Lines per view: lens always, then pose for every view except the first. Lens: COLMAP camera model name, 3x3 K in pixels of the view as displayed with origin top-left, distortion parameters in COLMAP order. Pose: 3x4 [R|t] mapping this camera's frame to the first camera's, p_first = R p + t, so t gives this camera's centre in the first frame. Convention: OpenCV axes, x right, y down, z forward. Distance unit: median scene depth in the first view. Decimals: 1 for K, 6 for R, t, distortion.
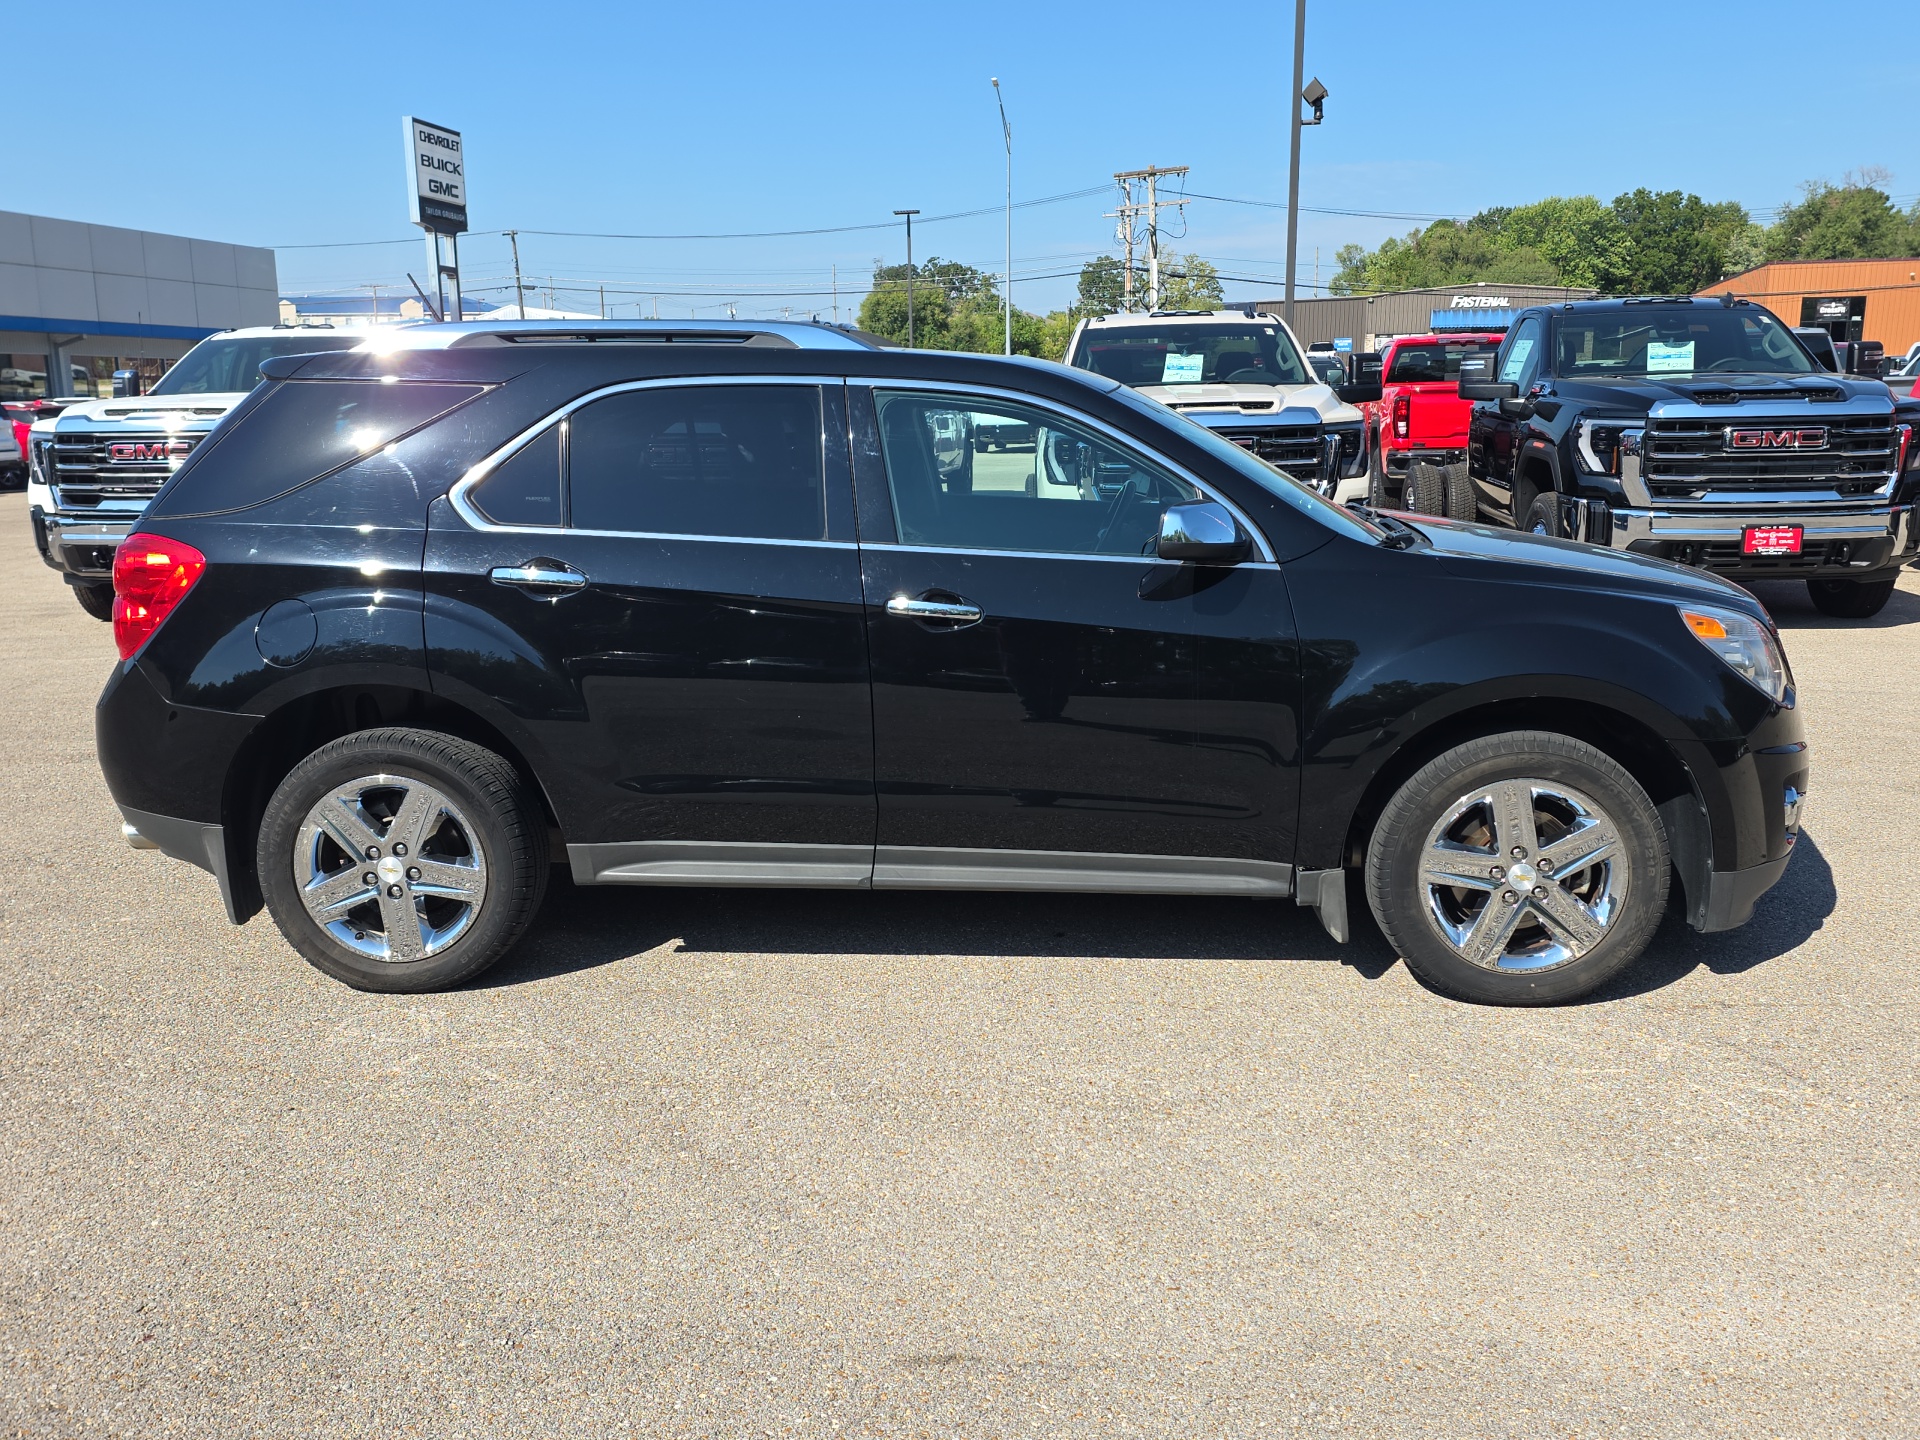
lens RADIAL K [[1570.2, 0, 954.5], [0, 1570.2, 709.3], [0, 0, 1]] dist [0.140237, -0.192860]
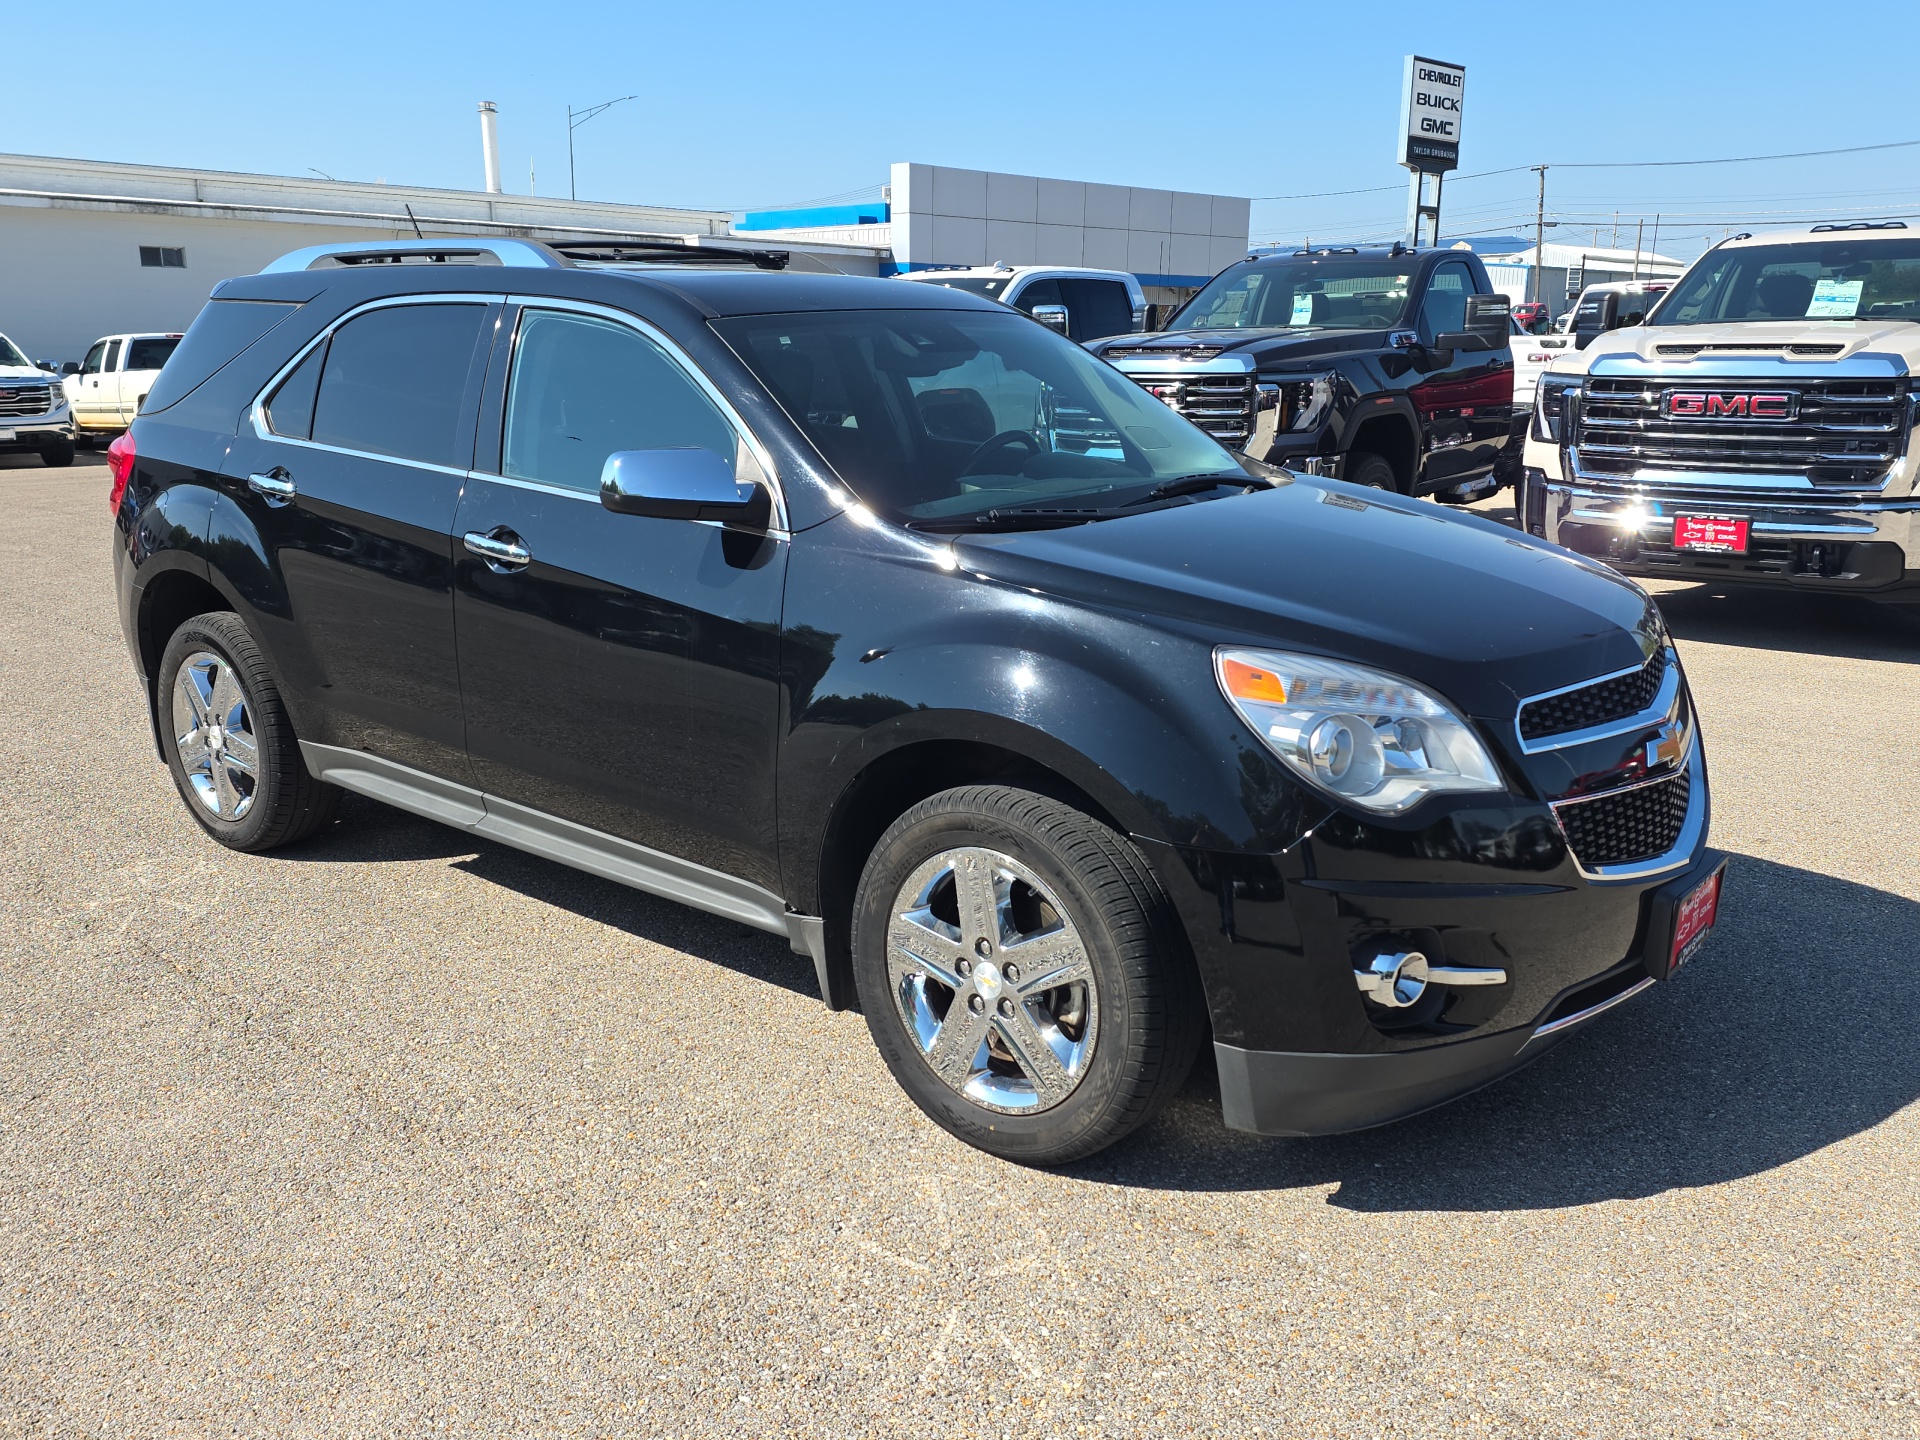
lens RADIAL K [[1566.2, 0, 968.0], [0, 1566.2, 713.5], [0, 0, 1]] dist [0.139317, -0.195050]
pose [[0.811767, 0.148450, -0.564798, 0.718203], [-0.127735, 0.988867, 0.076323, -0.070494], [0.569841, 0.010188, 0.821692, 0.376118]]
